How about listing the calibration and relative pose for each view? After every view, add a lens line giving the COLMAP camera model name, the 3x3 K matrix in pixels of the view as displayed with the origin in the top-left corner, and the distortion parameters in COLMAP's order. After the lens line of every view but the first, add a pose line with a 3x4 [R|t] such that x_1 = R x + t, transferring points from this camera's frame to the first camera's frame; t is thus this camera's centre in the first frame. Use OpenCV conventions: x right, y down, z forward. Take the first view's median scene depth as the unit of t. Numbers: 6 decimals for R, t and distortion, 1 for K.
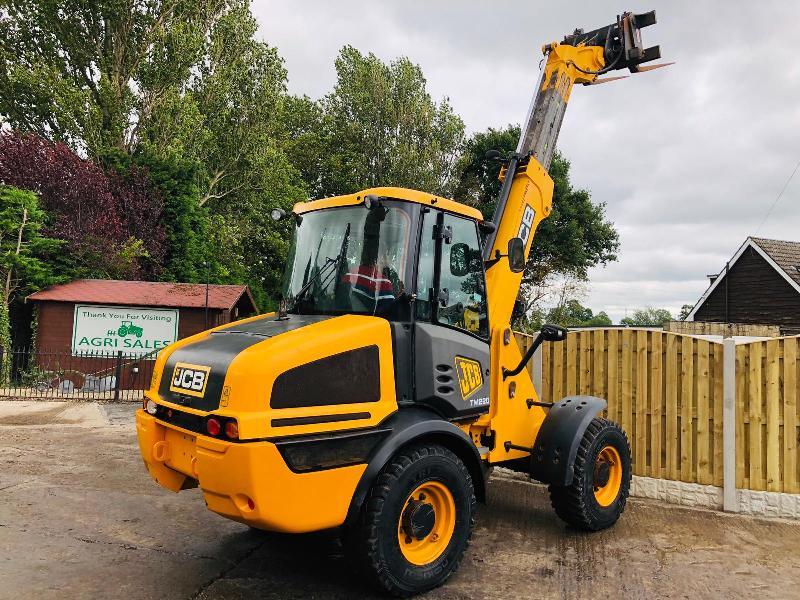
lens RADIAL K [[663.3, 0, 397.7], [0, 663.3, 288.6], [0, 0, 1]] dist [0.025861, -0.011166]
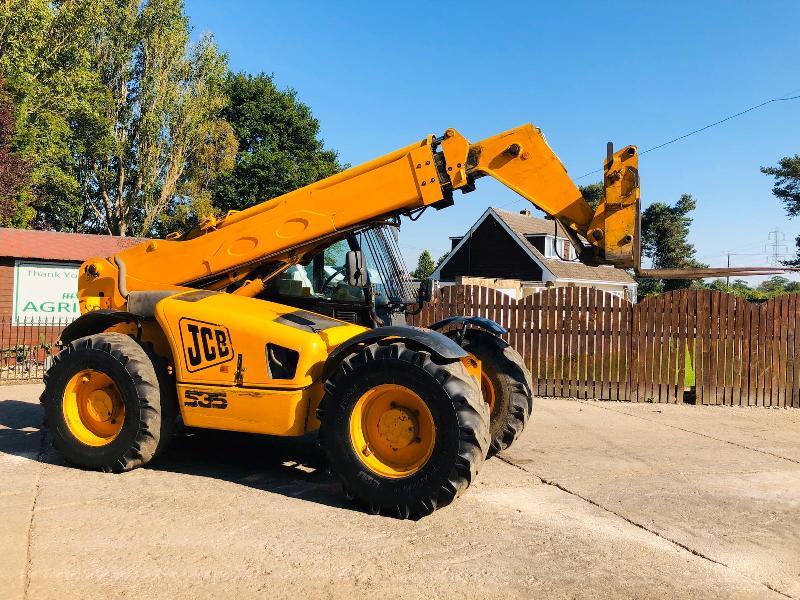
lens RADIAL K [[663.3, 0, 397.7], [0, 663.3, 288.6], [0, 0, 1]] dist [0.025861, -0.011166]
pose [[0.854797, -0.005378, 0.518934, -0.509113], [-0.035730, 0.996964, 0.069187, -0.014604], [-0.517731, -0.077682, 0.852010, 0.082702]]
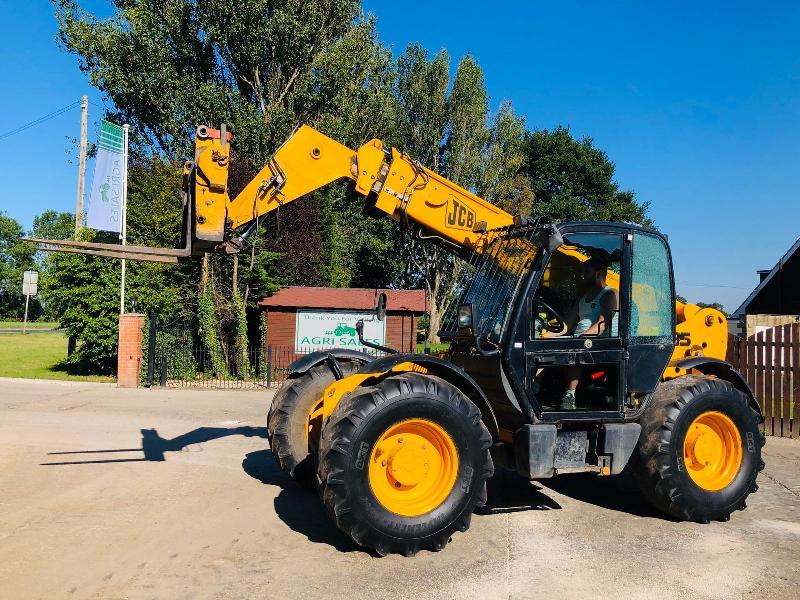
lens RADIAL K [[656.7, 0, 400.0], [0, 656.7, 300.0], [0, 0, 1]] dist [0.017695, -0.001511]
pose [[0.999591, -0.010136, 0.026731, -0.335412], [0.009294, 0.999463, 0.031419, -0.025718], [-0.027035, -0.031157, 0.999149, -0.146934]]
